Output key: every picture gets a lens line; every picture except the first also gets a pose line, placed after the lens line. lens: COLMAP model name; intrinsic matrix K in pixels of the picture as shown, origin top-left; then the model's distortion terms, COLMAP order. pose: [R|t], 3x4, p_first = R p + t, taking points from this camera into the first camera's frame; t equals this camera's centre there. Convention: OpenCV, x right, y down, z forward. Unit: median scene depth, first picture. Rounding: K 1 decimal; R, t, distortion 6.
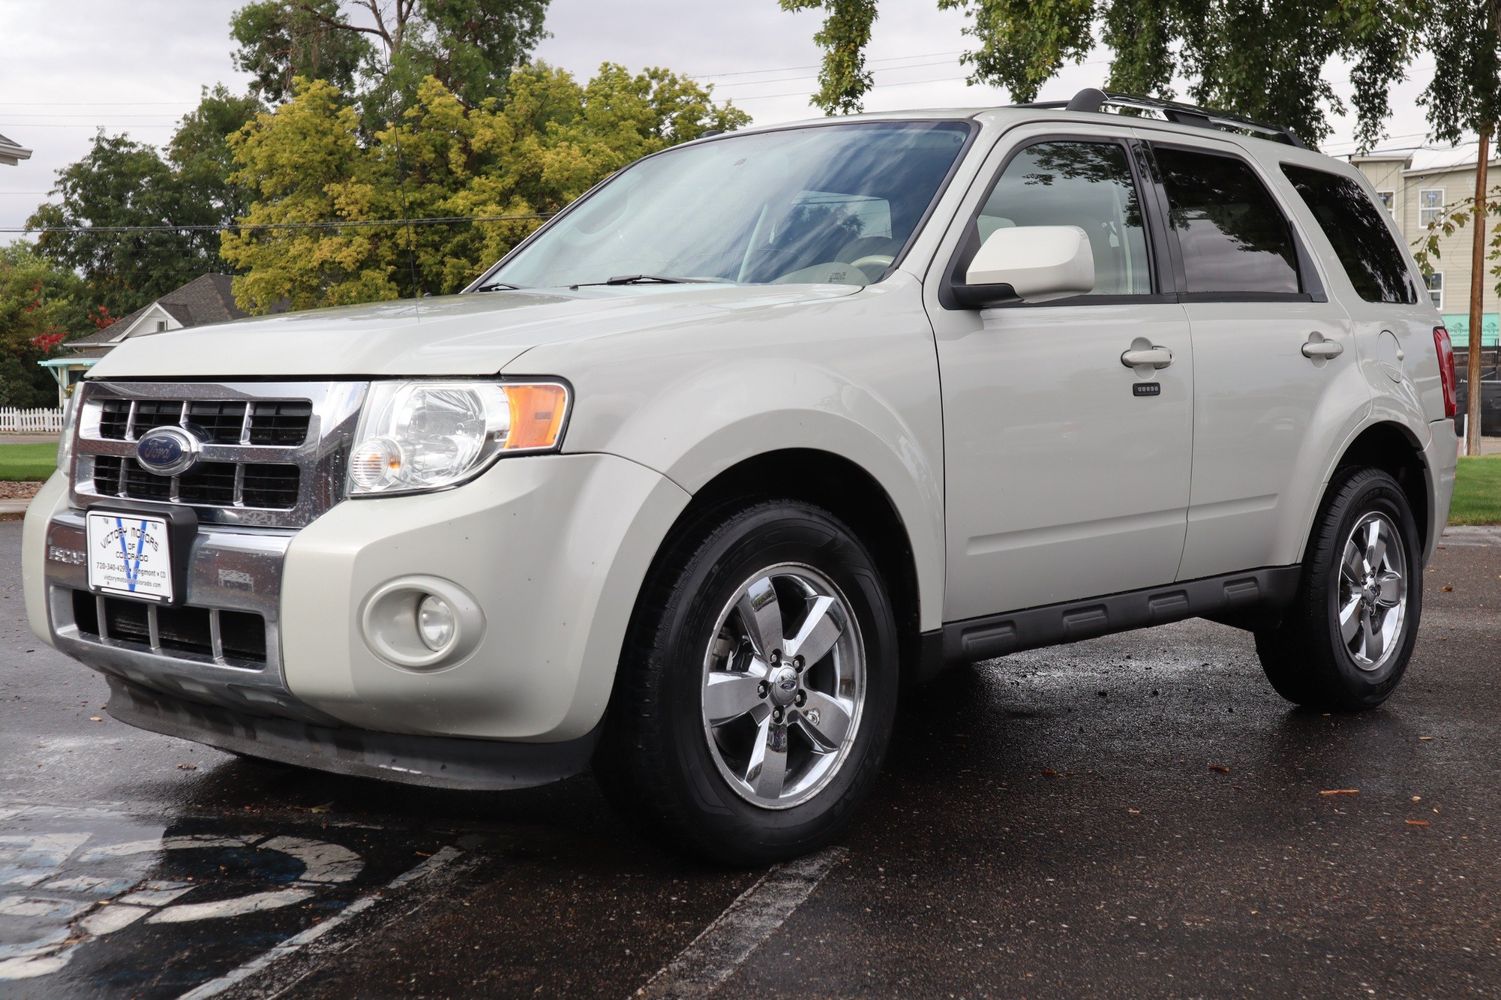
lens RADIAL K [[1839.6, 0, 750.5], [0, 1839.6, 500.0], [0, 0, 1]] dist [0.023388, 0.041237]
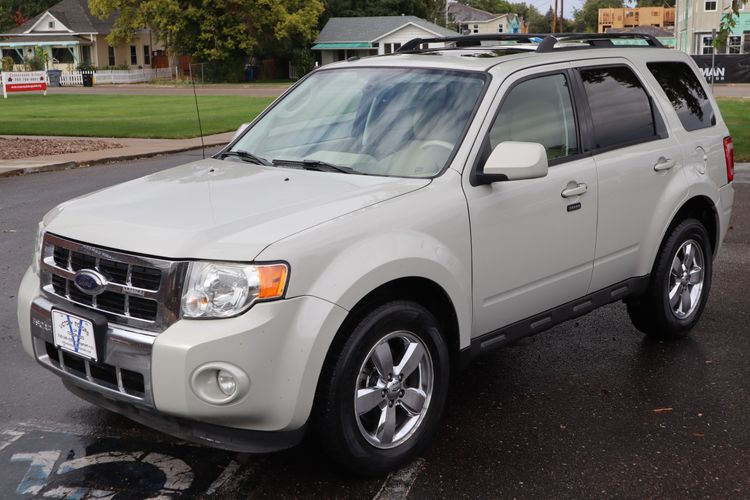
lens RADIAL K [[969.6, 0, 375.0], [0, 969.6, 250.0], [0, 0, 1]] dist [0.035193, 0.032371]
pose [[0.999952, -0.009232, 0.003372, -0.005251], [0.008661, 0.989853, 0.141829, -0.209935], [-0.004648, -0.141793, 0.989885, -0.057848]]
